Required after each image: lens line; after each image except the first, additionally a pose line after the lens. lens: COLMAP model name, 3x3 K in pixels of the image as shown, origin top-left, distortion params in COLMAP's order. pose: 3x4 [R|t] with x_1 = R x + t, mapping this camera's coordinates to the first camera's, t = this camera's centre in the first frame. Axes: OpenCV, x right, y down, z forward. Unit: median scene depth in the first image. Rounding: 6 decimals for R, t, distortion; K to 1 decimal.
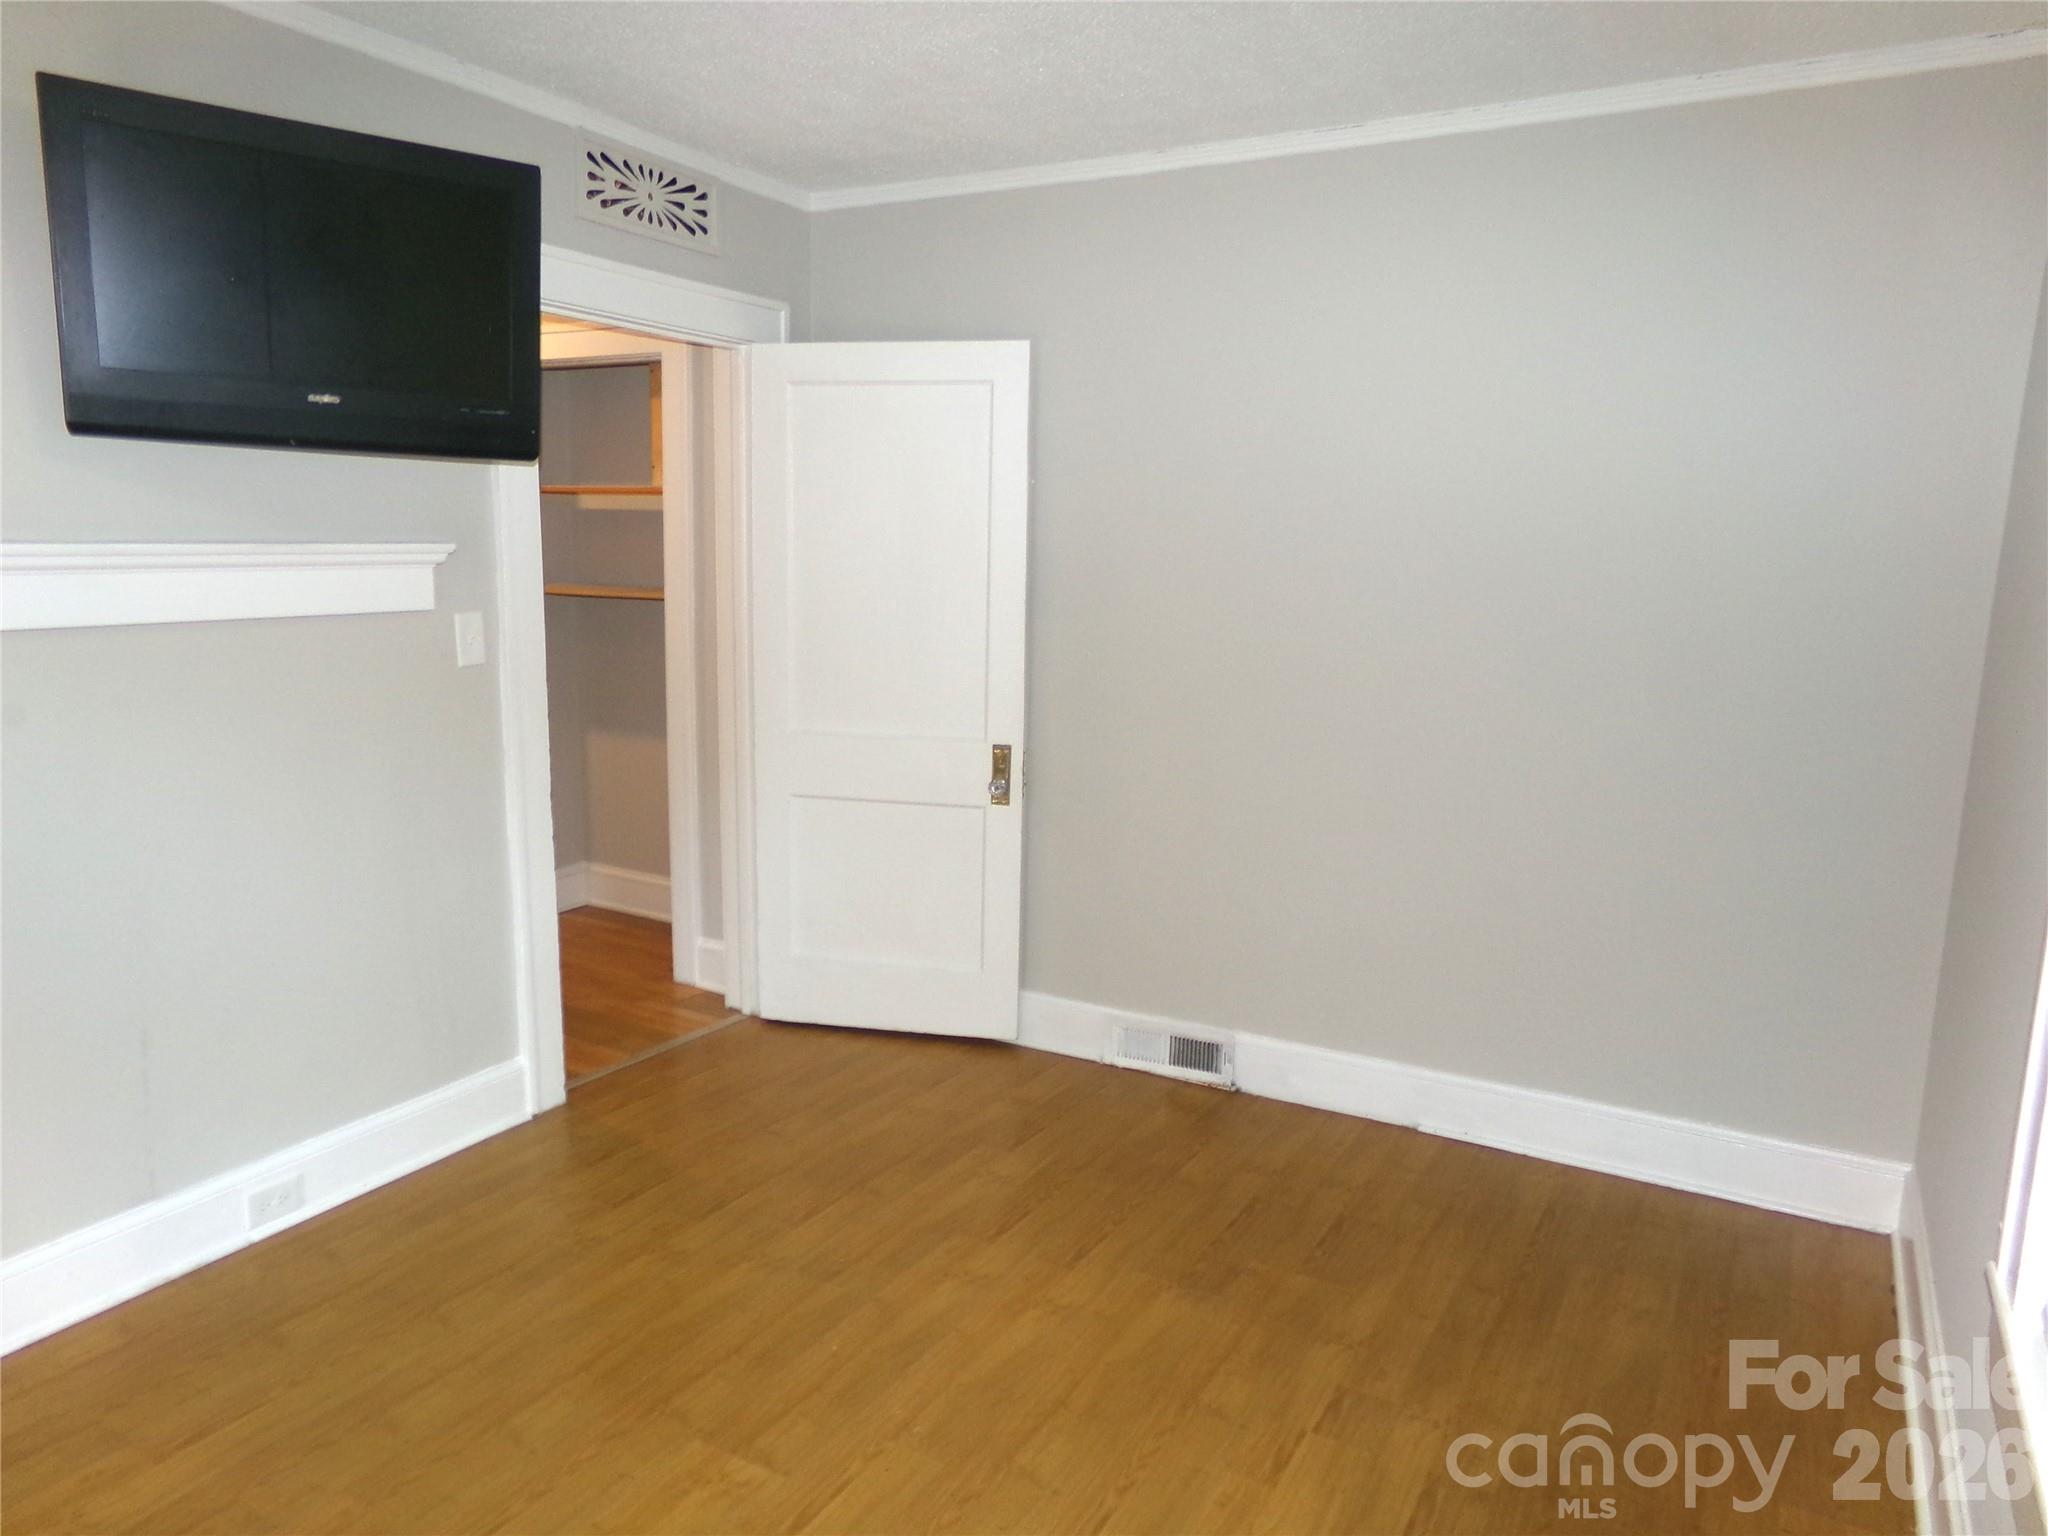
lens RADIAL K [[1391.6, 0, 1024.0], [0, 1391.6, 768.0], [0, 0, 1]] dist [-0.111059, 0.147056]
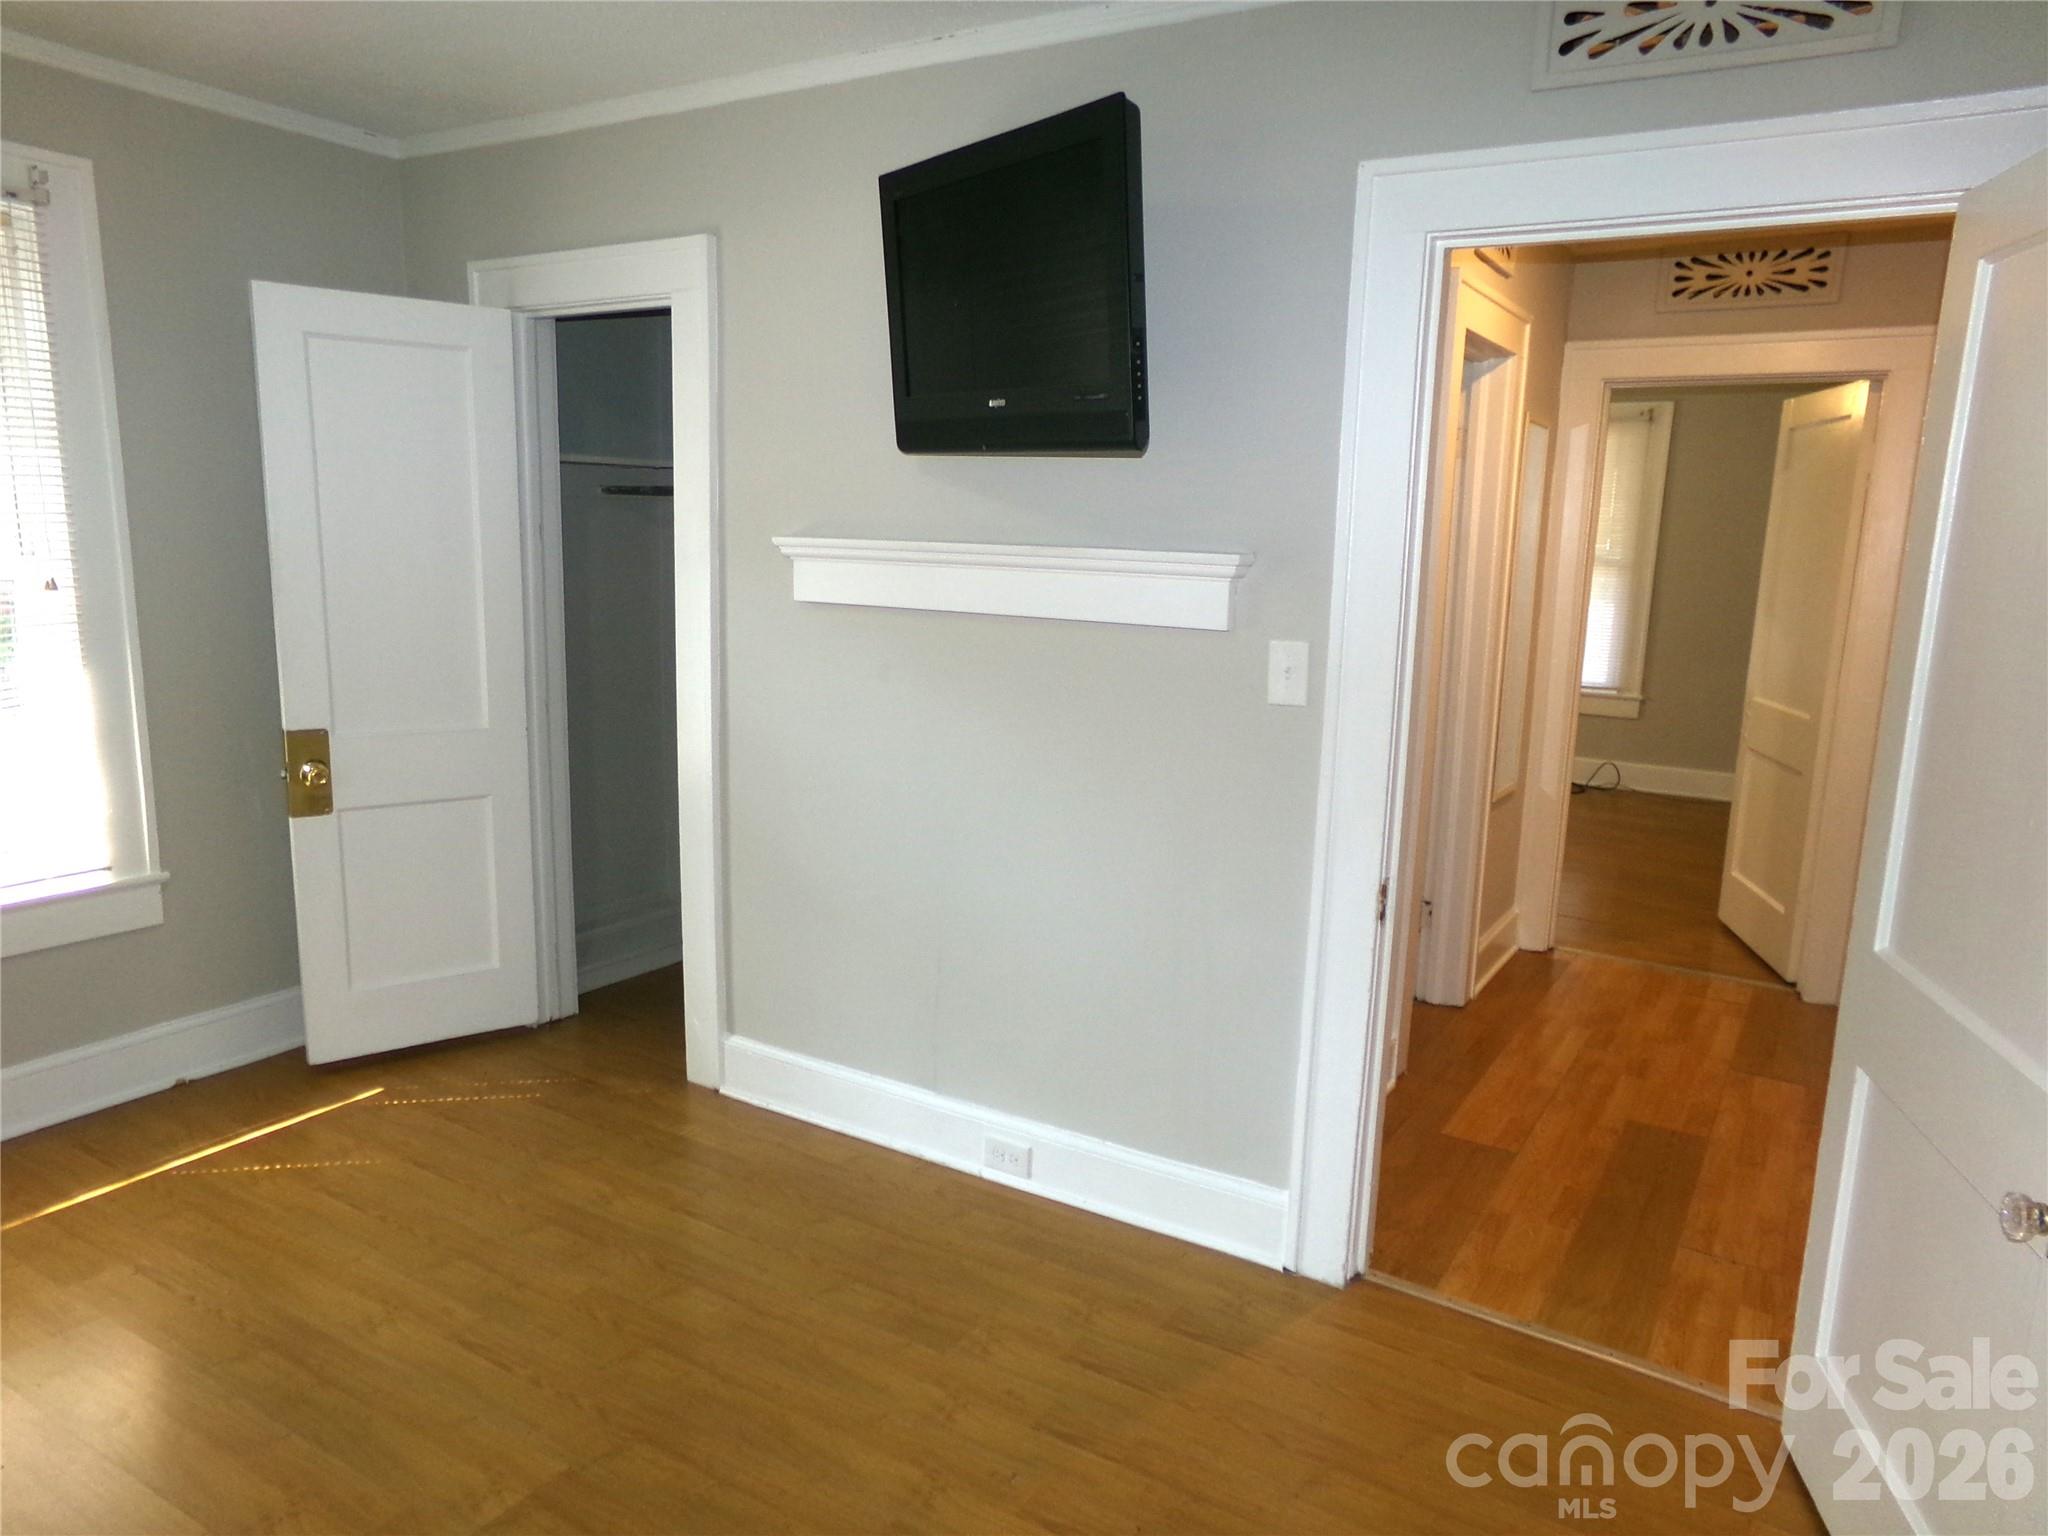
lens RADIAL K [[1391.6, 0, 1024.0], [0, 1391.6, 768.0], [0, 0, 1]] dist [-0.111059, 0.147056]
pose [[-0.050216, 0.146716, -0.987903, 0.456936], [-0.198812, 0.967886, 0.153849, -0.141772], [0.978750, 0.204133, -0.019435, 0.915337]]
